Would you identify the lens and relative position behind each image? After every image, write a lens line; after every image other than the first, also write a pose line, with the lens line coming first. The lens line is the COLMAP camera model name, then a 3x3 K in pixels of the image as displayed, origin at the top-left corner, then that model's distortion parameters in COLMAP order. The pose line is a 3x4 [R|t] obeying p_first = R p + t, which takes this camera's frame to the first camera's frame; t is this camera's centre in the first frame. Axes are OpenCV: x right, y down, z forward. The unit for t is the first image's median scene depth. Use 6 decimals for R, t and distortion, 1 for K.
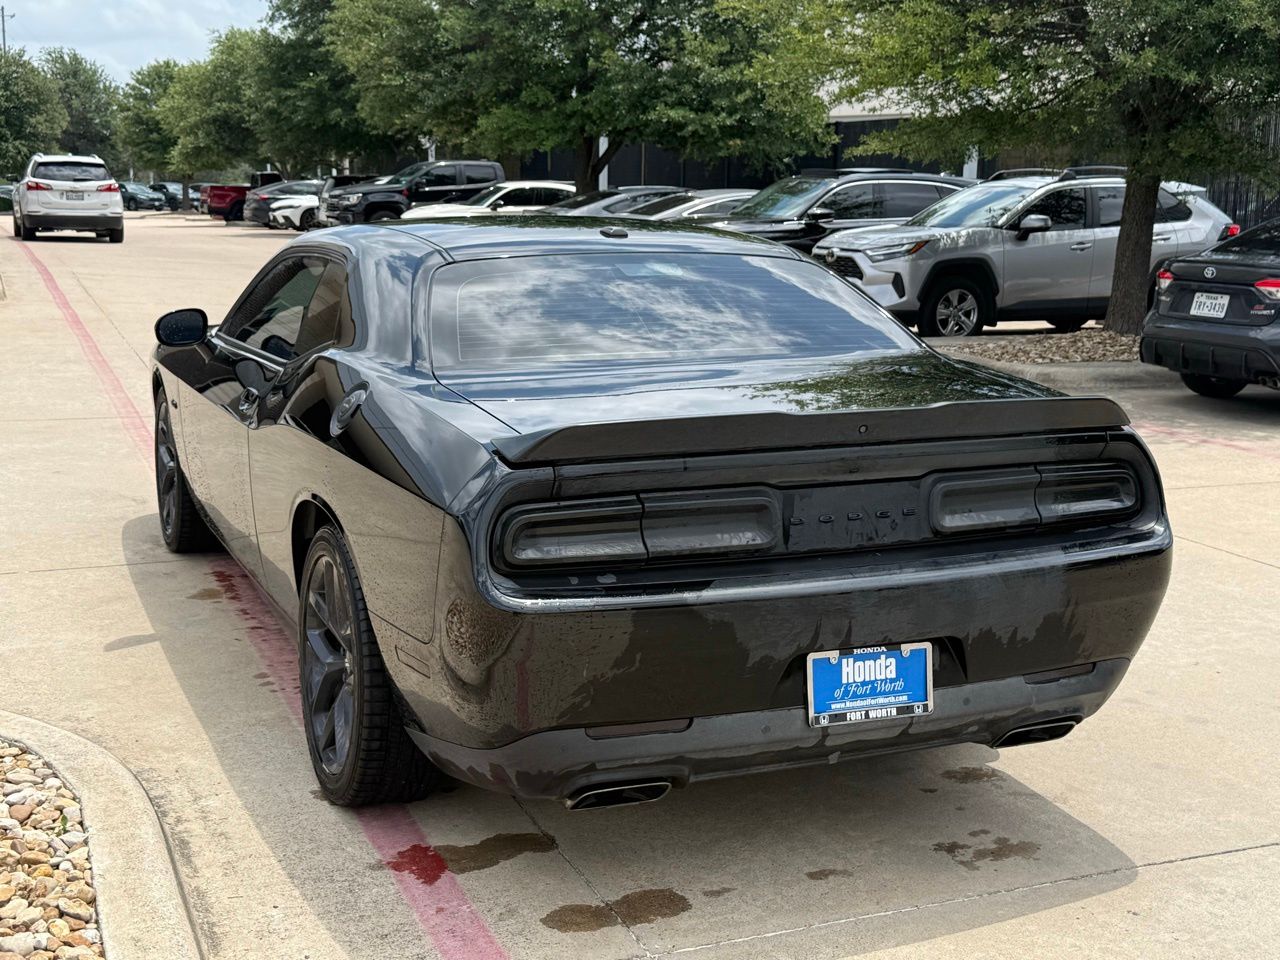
lens RADIAL K [[1569.7, 0, 640.0], [0, 1569.7, 480.0], [0, 0, 1]] dist [0.184719, -0.429334]
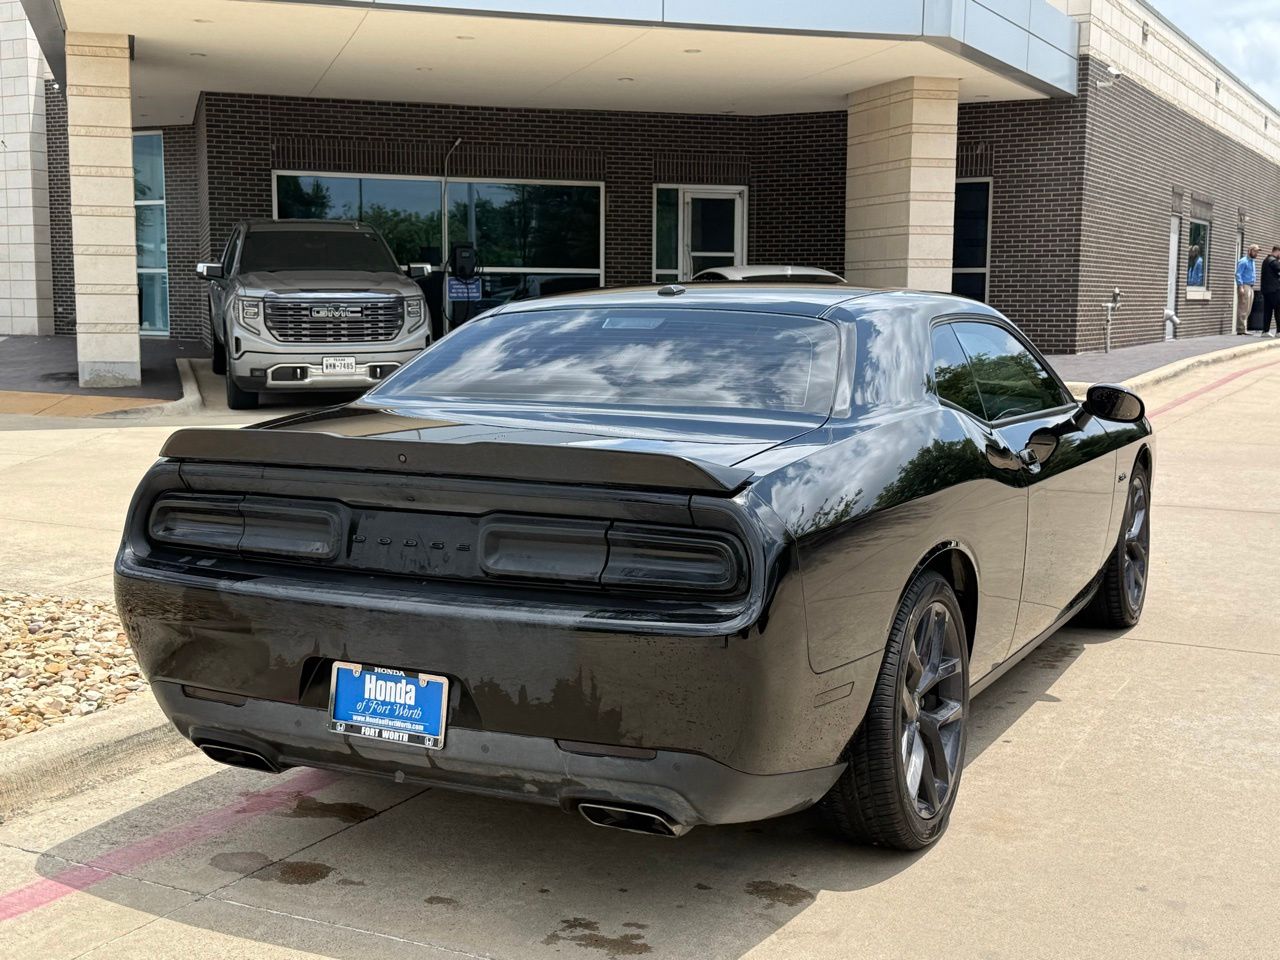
lens RADIAL K [[1572.8, 0, 666.2], [0, 1572.8, 475.8], [0, 0, 1]] dist [0.179592, -0.373145]
pose [[0.646806, 0.077570, -0.758700, 1.021551], [-0.132828, 0.991068, -0.011911, -0.030658], [0.750999, 0.108480, 0.651332, 0.437574]]
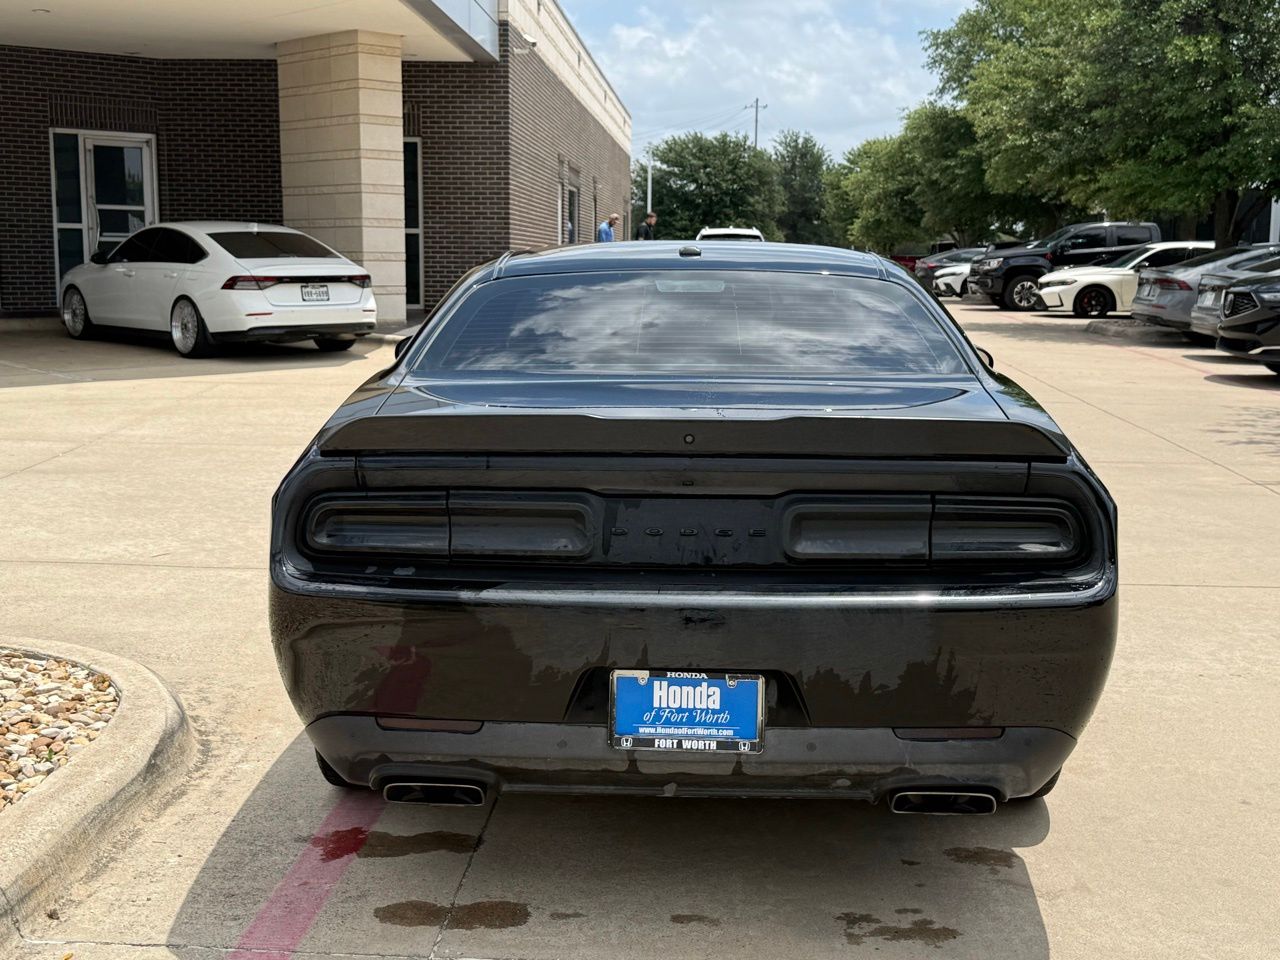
lens RADIAL K [[1569.7, 0, 640.0], [0, 1569.7, 480.0], [0, 0, 1]] dist [0.184719, -0.429334]
pose [[0.901723, 0.053688, -0.428969, 0.505246], [-0.072670, 0.996963, -0.027983, 0.020173], [0.426164, 0.056406, 0.902886, 0.136159]]
